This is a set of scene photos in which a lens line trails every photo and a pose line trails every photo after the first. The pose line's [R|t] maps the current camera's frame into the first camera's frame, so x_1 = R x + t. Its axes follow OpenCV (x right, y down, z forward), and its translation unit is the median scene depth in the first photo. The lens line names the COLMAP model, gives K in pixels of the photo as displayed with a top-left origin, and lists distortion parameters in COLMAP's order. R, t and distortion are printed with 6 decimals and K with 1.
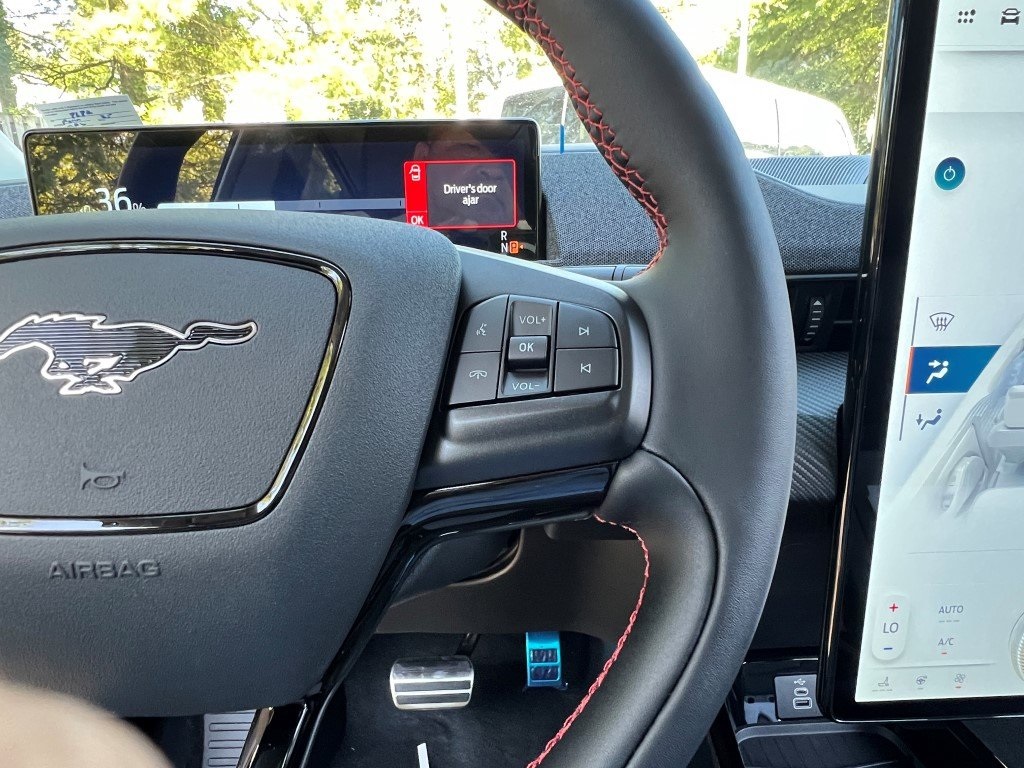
lens RADIAL K [[631.6, 0, 513.5], [0, 631.6, 413.0], [0, 0, 1]] dist [-0.006008, -0.001274]
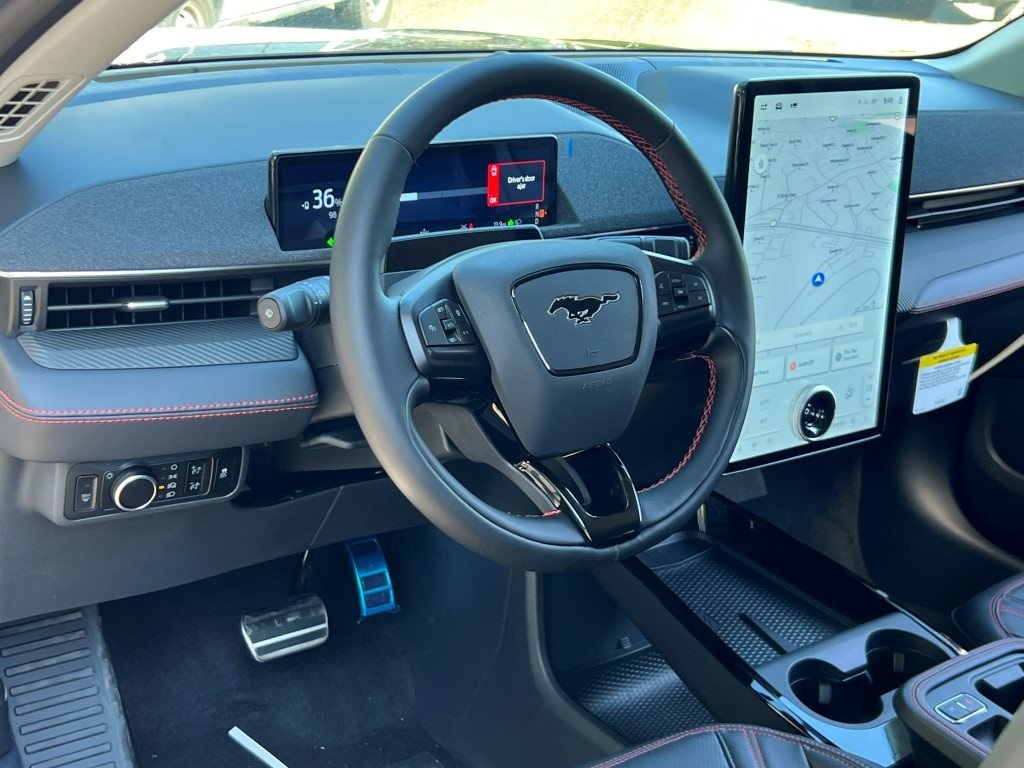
lens RADIAL K [[1434.8, 0, 511.4], [0, 1434.8, 384.3], [0, 0, 1]] dist [0.015363, 0.000000]
pose [[0.809313, -0.120458, 0.574893, -2.198320], [0.084639, 0.992447, 0.088796, -0.170582], [-0.581247, -0.023205, 0.813396, -1.888871]]
